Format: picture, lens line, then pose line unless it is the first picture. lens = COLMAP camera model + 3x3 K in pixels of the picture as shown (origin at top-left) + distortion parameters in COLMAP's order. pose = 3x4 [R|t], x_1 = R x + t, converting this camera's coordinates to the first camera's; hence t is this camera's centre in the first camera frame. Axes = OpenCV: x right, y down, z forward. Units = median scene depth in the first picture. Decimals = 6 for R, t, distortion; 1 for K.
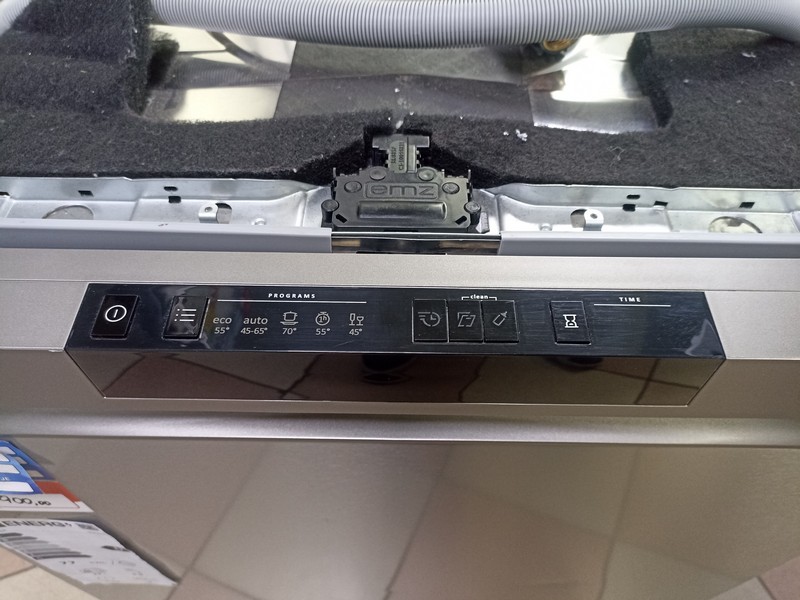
lens RADIAL K [[620.3, 0, 398.8], [0, 620.3, 287.8], [0, 0, 1]] dist [0.003142, -0.006076]
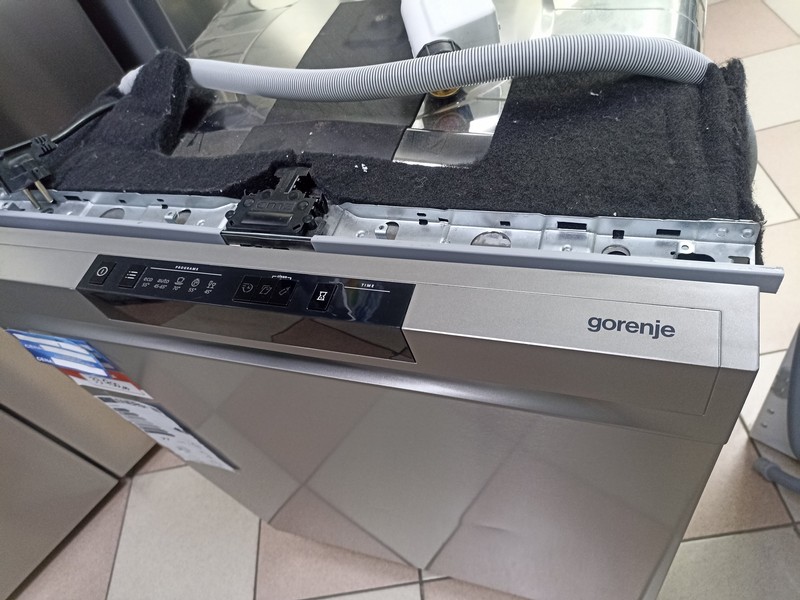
lens RADIAL K [[615.2, 0, 400.0], [0, 615.2, 300.0], [0, 0, 1]] dist [0.014347, 0.006167]
pose [[0.926900, 0.083719, -0.365852, 0.838104], [-0.068820, 0.996188, 0.053602, -0.026392], [0.368945, -0.024505, 0.929128, -0.297119]]
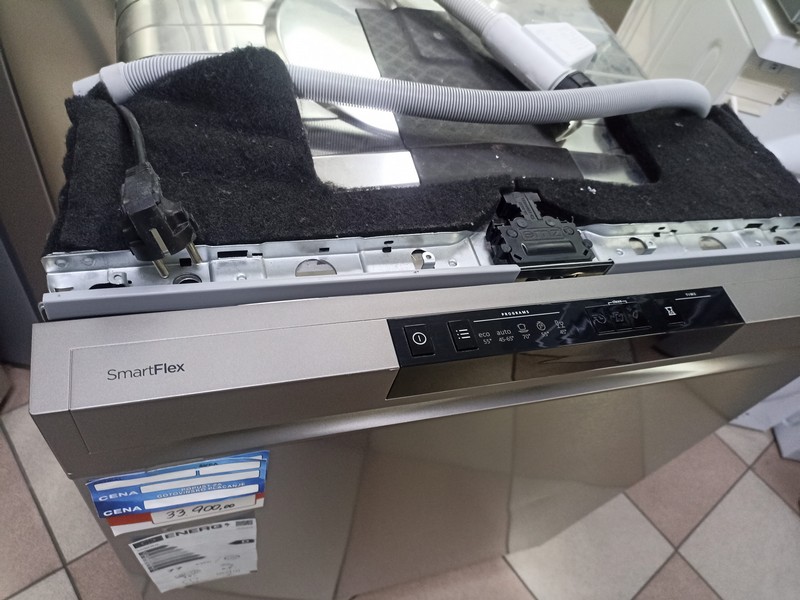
lens RADIAL K [[620.3, 0, 398.8], [0, 620.3, 287.8], [0, 0, 1]] dist [0.003142, -0.006076]
pose [[0.936791, -0.090724, 0.337922, -0.796979], [0.081890, 0.995825, 0.040340, -0.112032], [-0.340171, -0.010117, 0.940309, -0.270406]]
